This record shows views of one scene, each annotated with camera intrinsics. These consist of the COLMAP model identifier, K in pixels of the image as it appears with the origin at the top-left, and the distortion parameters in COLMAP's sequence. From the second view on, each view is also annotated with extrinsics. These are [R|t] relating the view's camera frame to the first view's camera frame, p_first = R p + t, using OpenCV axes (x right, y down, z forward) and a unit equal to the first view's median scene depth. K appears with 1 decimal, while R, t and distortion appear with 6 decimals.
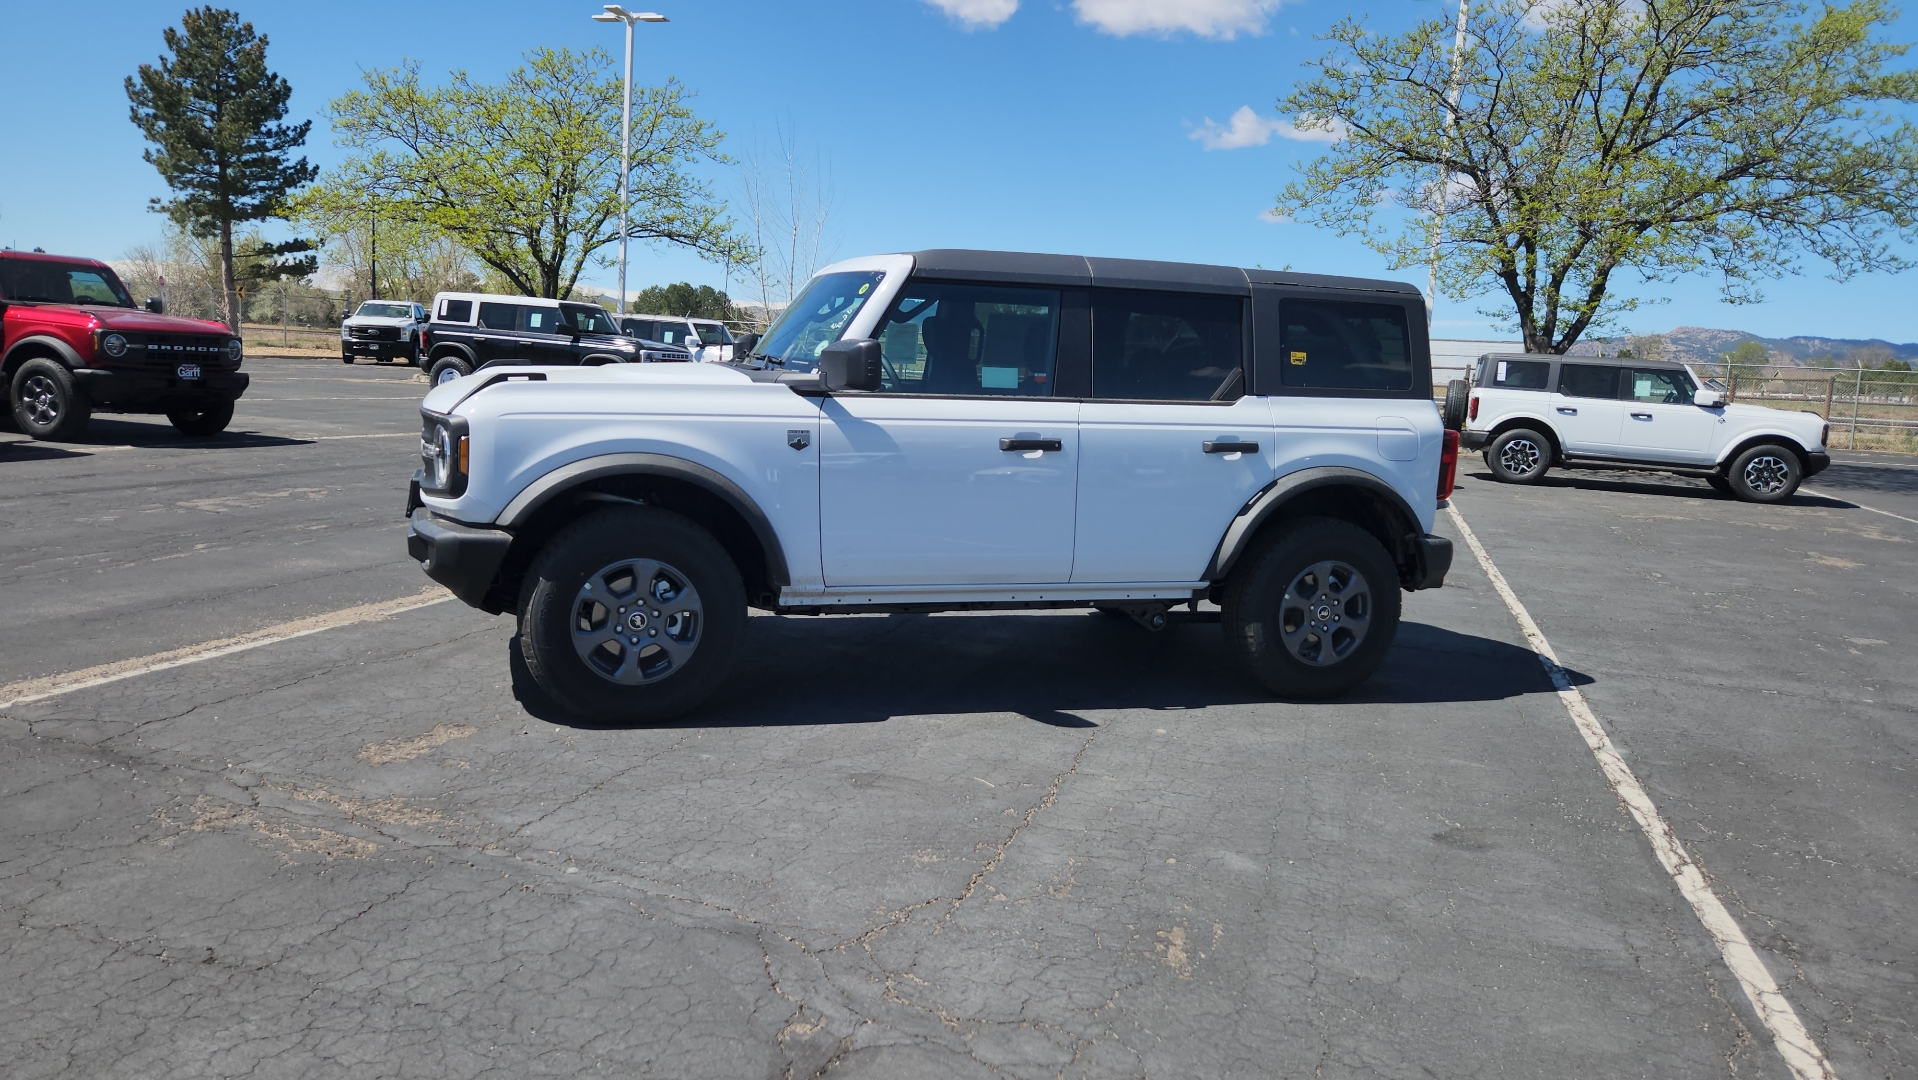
lens RADIAL K [[1280.6, 0, 923.4], [0, 1280.6, 552.3], [0, 0, 1]] dist [0.071911, -0.057840]
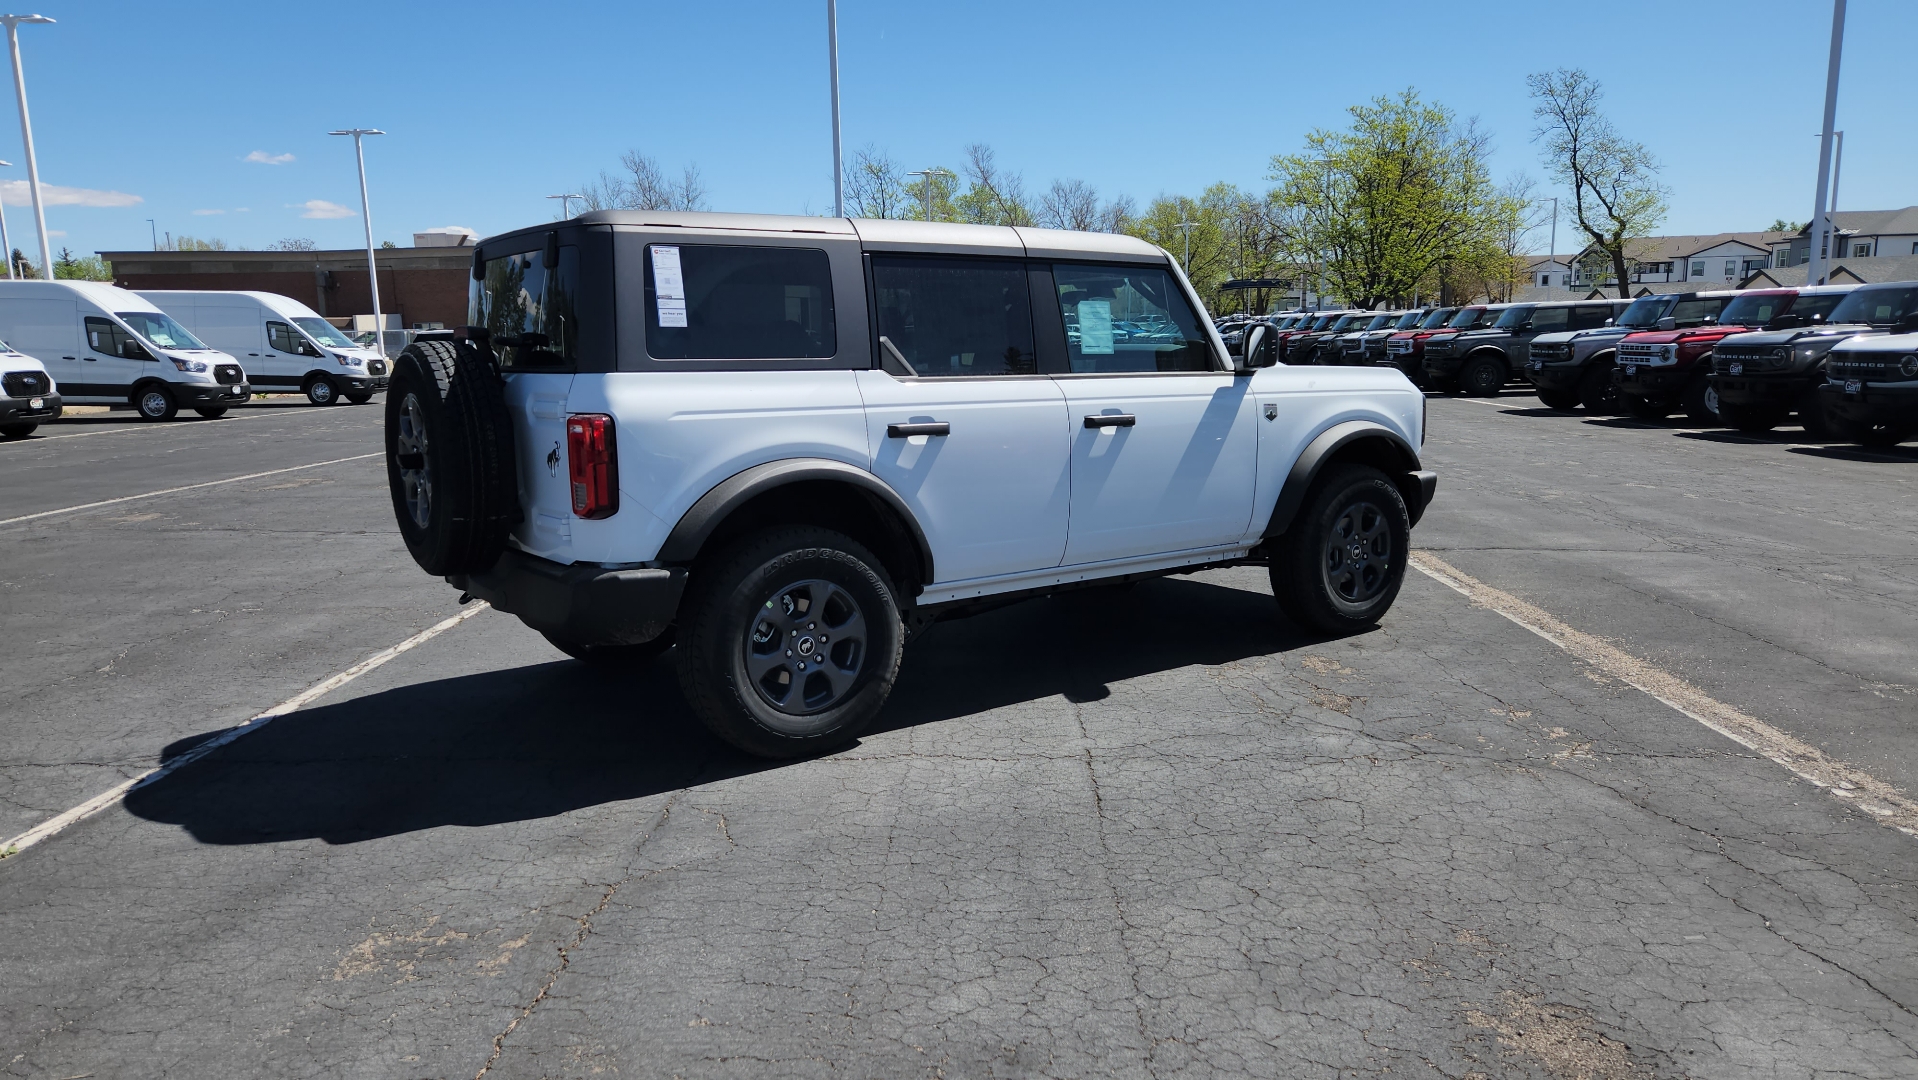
lens RADIAL K [[1280.6, 0, 925.3], [0, 1280.6, 551.4], [0, 0, 1]] dist [0.071911, -0.057840]
pose [[-0.961436, 0.005061, -0.274982, 0.171223], [-0.078753, 0.952899, 0.292885, -0.145107], [0.263512, 0.303246, -0.915753, 0.987386]]
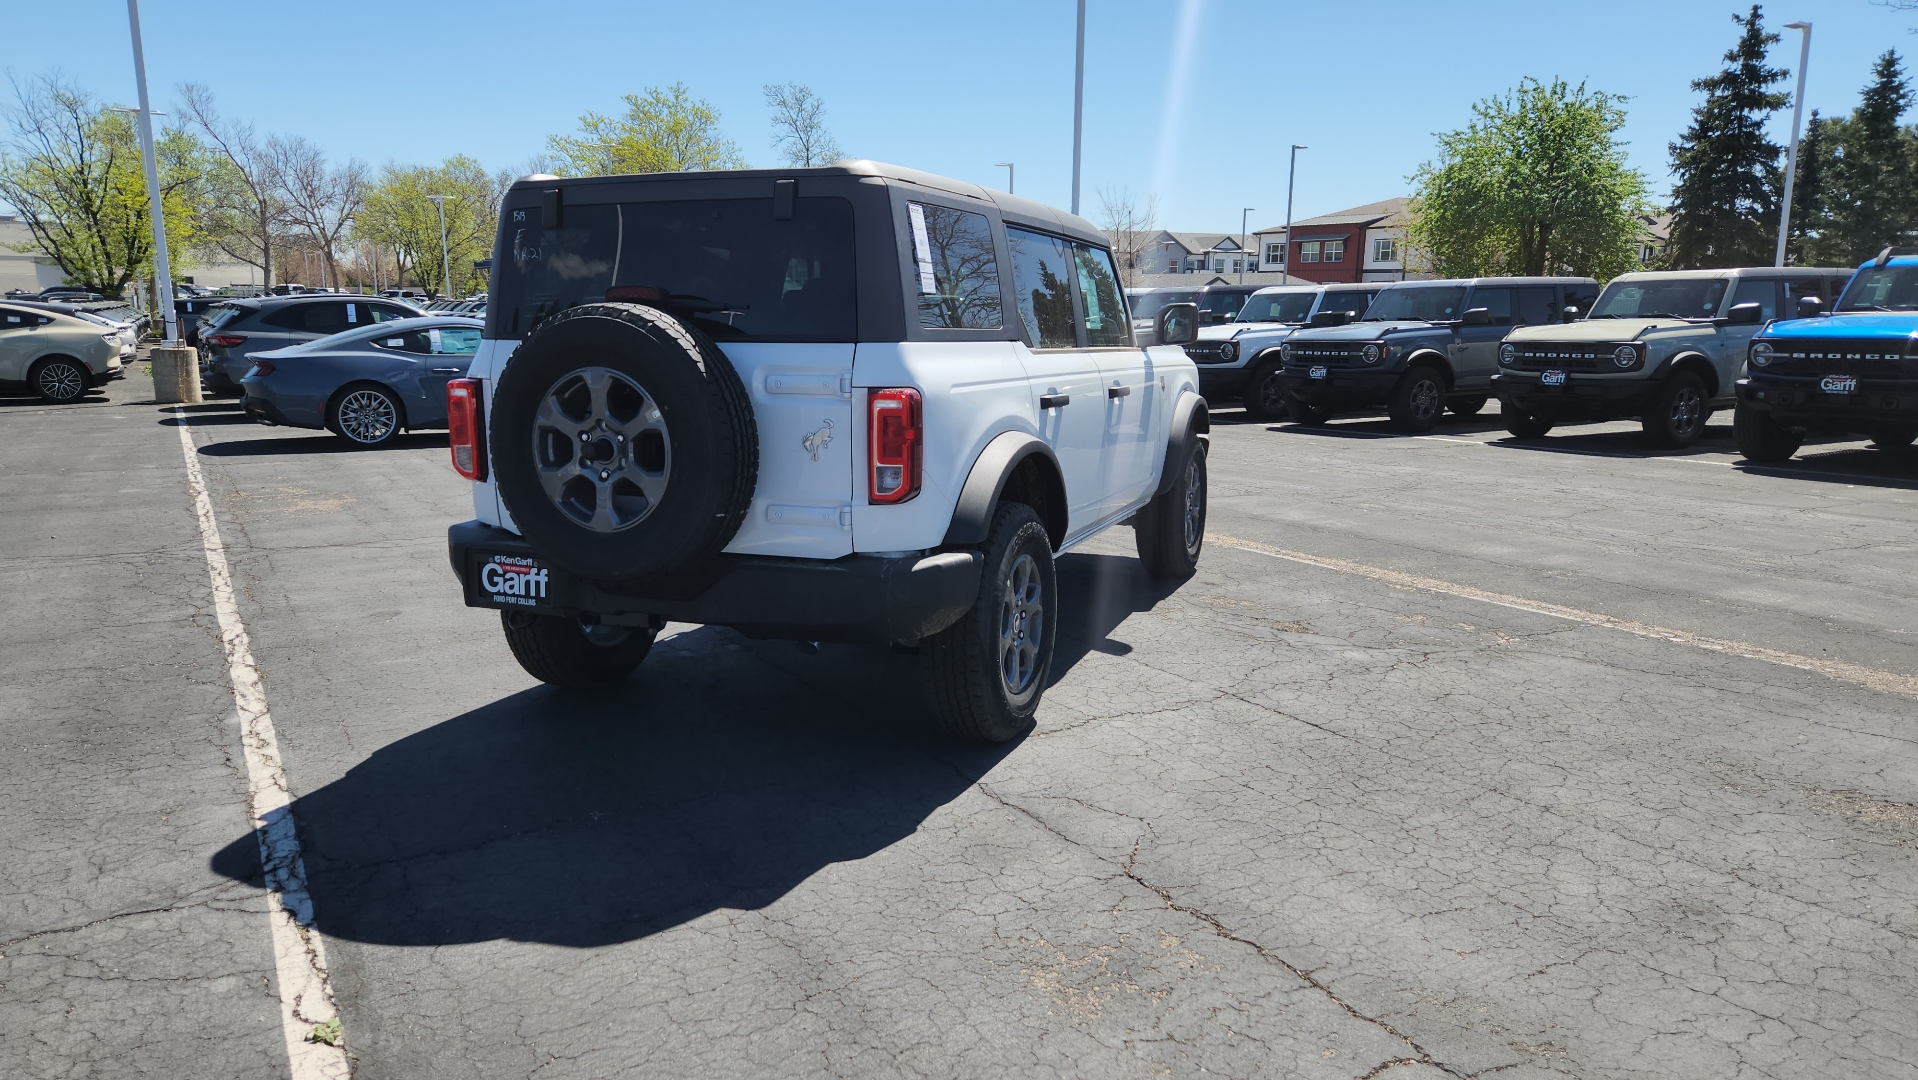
lens RADIAL K [[1280.6, 0, 923.4], [0, 1280.6, 560.1], [0, 0, 1]] dist [0.071911, -0.057840]
pose [[-0.658937, 0.084143, -0.747477, 0.397335], [-0.153617, 0.957727, 0.243232, -0.108341], [0.736345, 0.275100, -0.618155, 0.843464]]
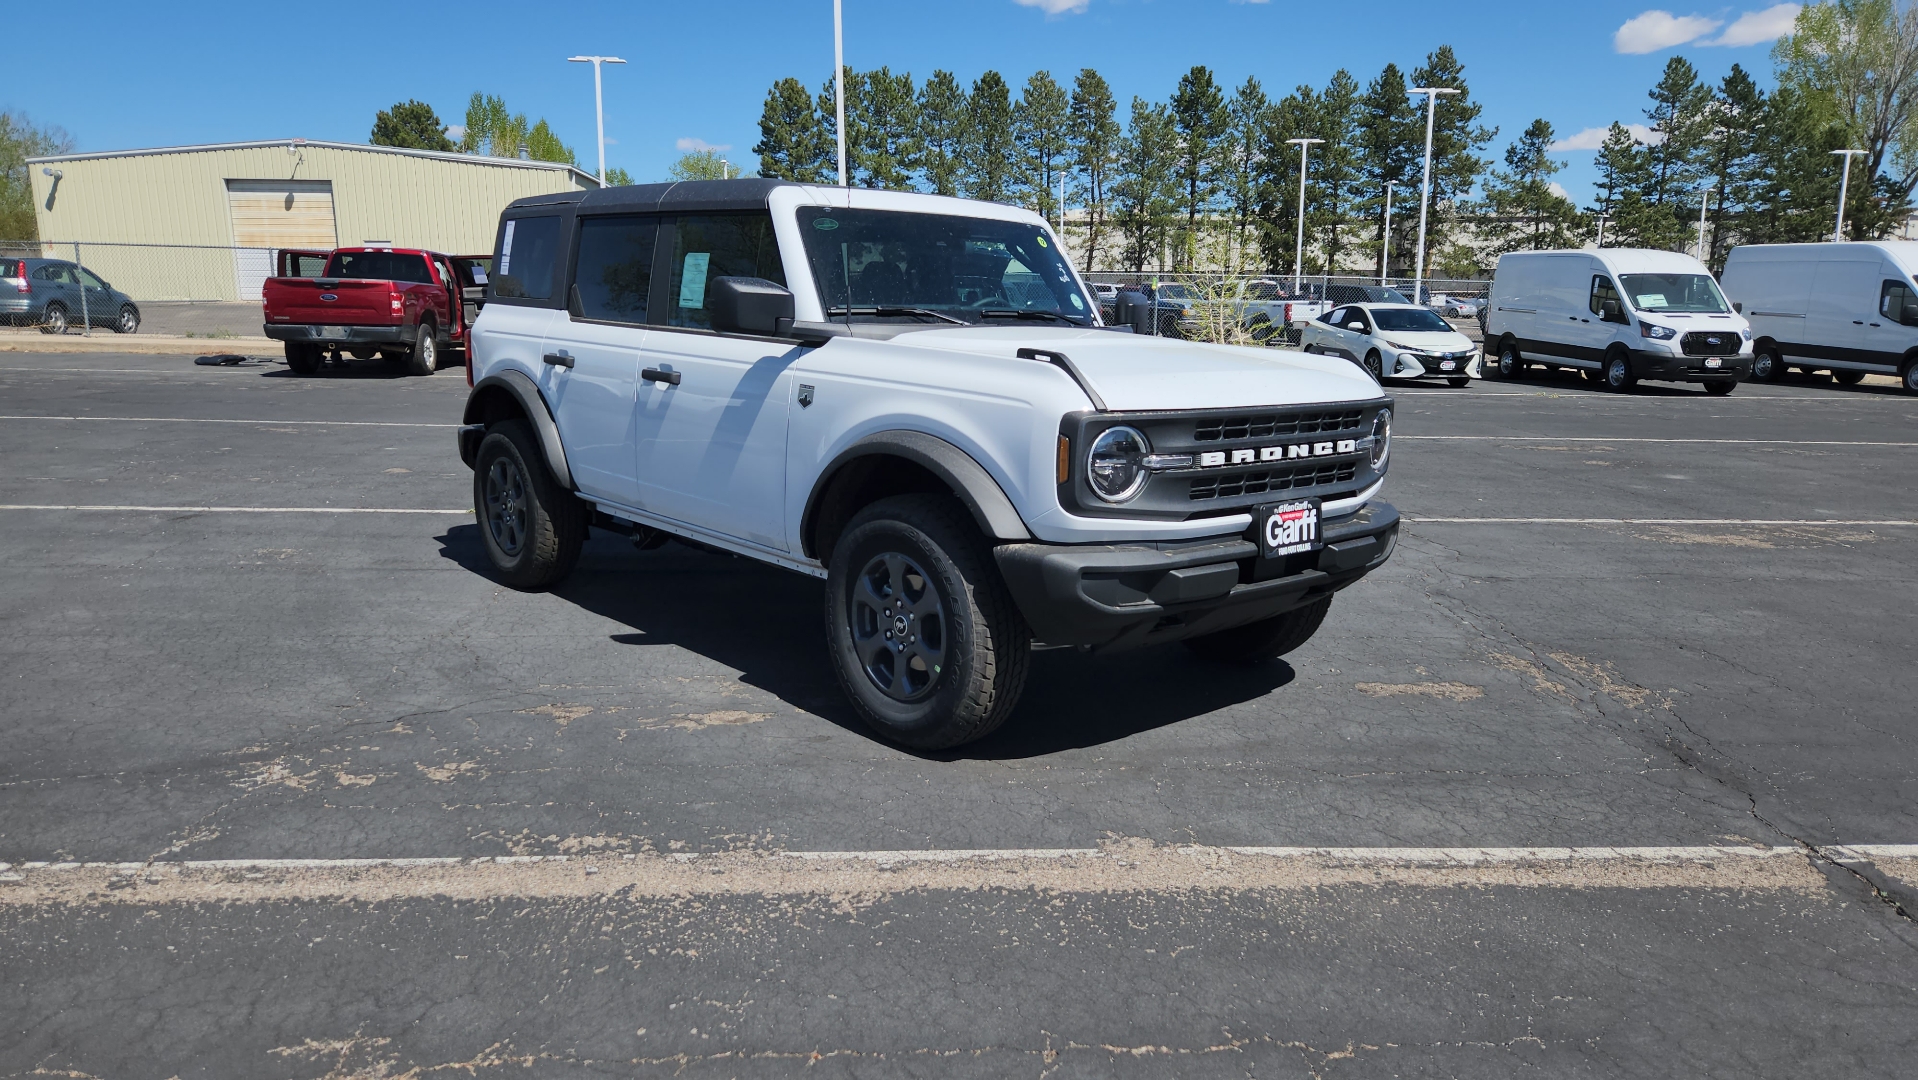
lens RADIAL K [[1280.6, 0, 953.6], [0, 1280.6, 547.7], [0, 0, 1]] dist [0.071911, -0.057840]
pose [[-0.385880, -0.236625, 0.891687, -0.453127], [0.100589, 0.949993, 0.295627, -0.126972], [-0.917049, 0.203770, -0.342781, 0.655031]]
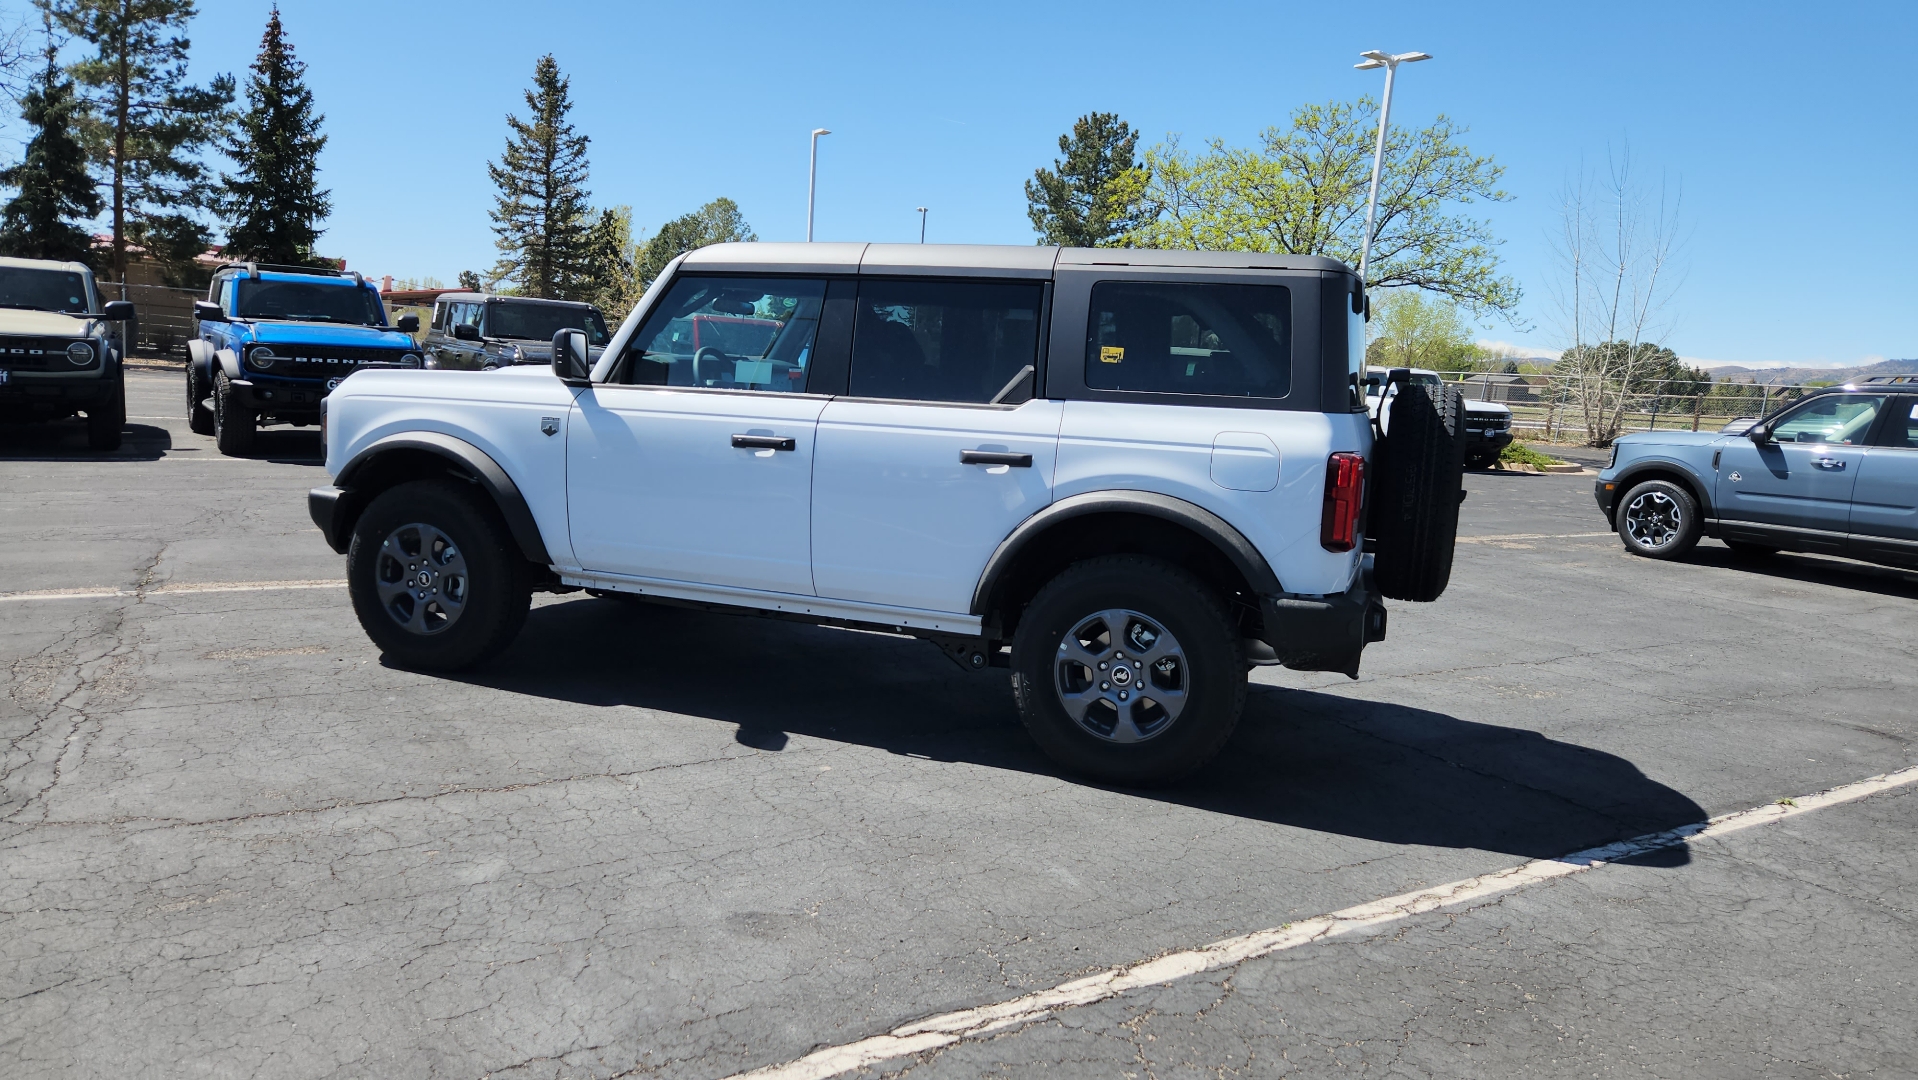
lens RADIAL K [[1280.6, 0, 937.6], [0, 1280.6, 554.8], [0, 0, 1]] dist [0.071911, -0.057840]
pose [[0.782777, 0.083191, -0.616716, 0.341944], [-0.111871, 0.993691, -0.007952, -0.003850], [0.612164, 0.075218, 0.787145, 0.150456]]
